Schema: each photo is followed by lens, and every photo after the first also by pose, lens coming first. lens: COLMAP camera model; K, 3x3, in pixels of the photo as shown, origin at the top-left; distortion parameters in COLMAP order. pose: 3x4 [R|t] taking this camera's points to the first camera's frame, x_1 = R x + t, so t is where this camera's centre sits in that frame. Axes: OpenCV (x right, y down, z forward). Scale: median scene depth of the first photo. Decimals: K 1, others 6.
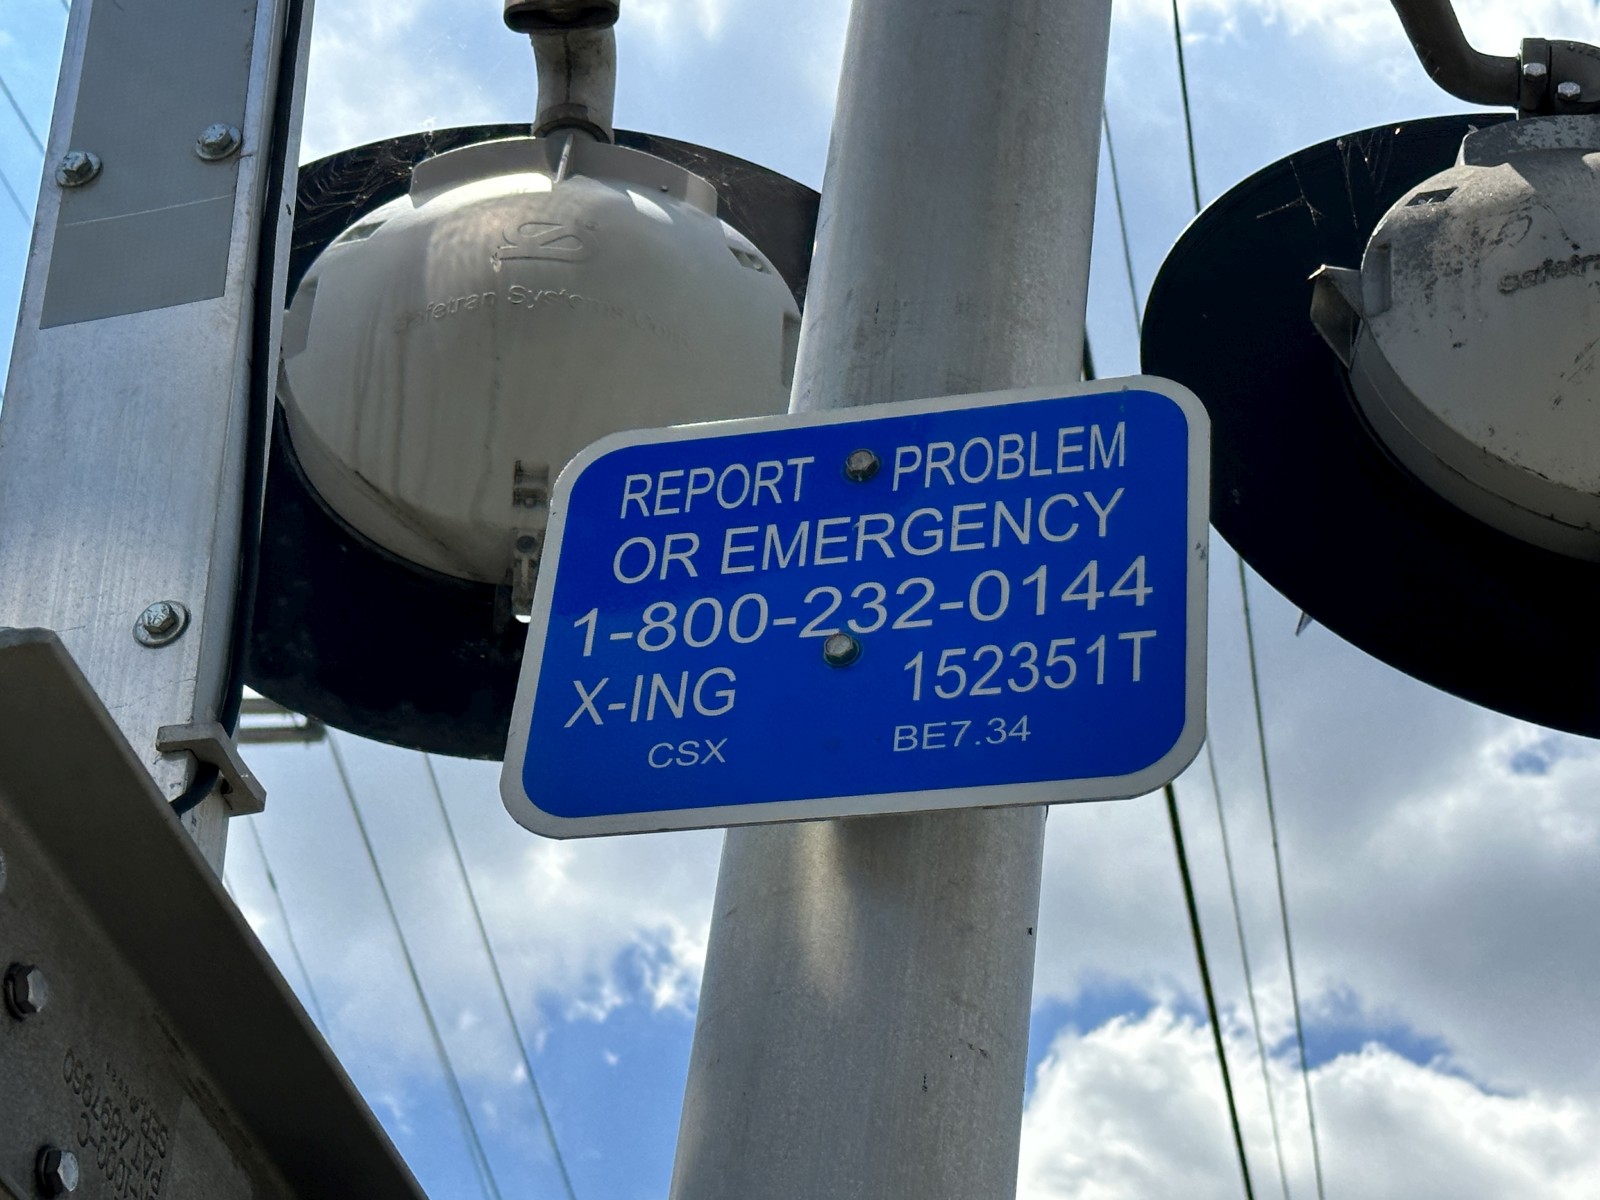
lens RADIAL K [[3173.9, 0, 801.6], [0, 3173.9, 586.7], [0, 0, 1]] dist [0.096408, 0.000000]
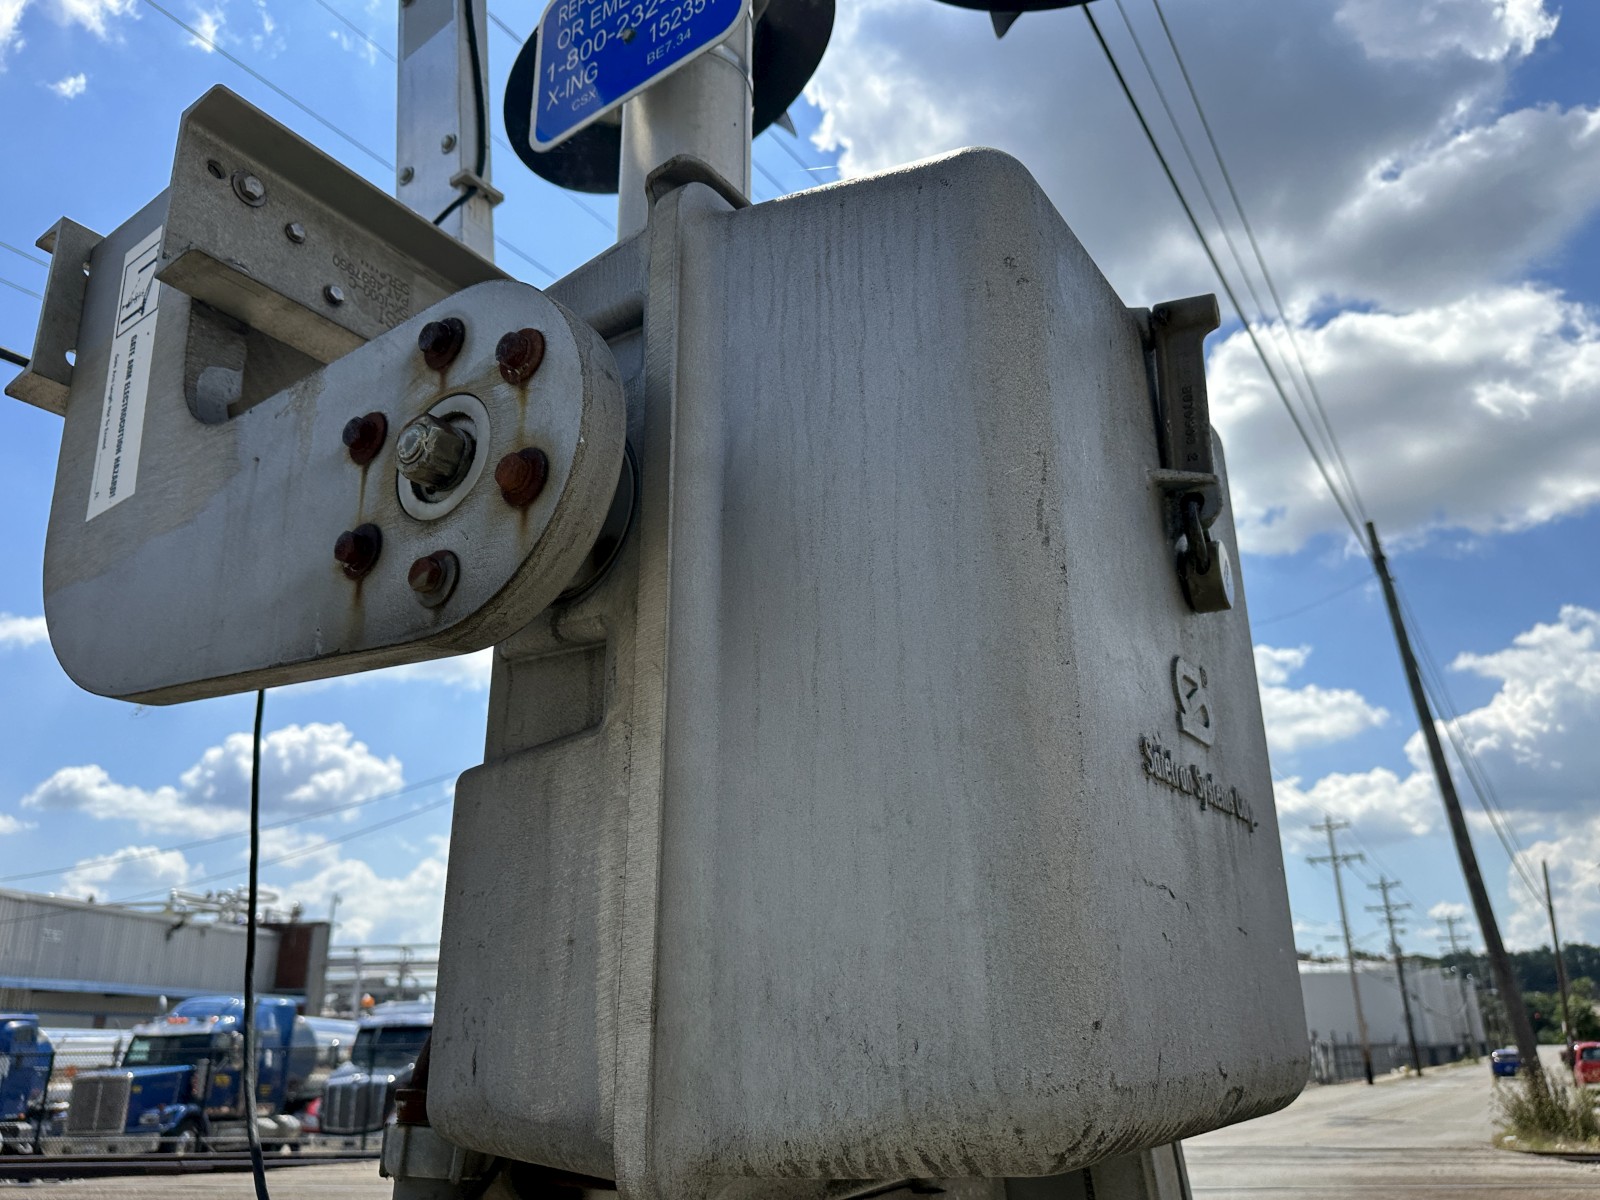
lens RADIAL K [[1166.3, 0, 797.0], [0, 1166.3, 590.3], [0, 0, 1]] dist [0.003096, 0.004414]
pose [[0.926824, -0.240258, -0.288571, 0.272816], [0.312128, 0.920165, 0.236372, 0.226874], [0.208743, -0.309146, 0.927823, 0.053766]]
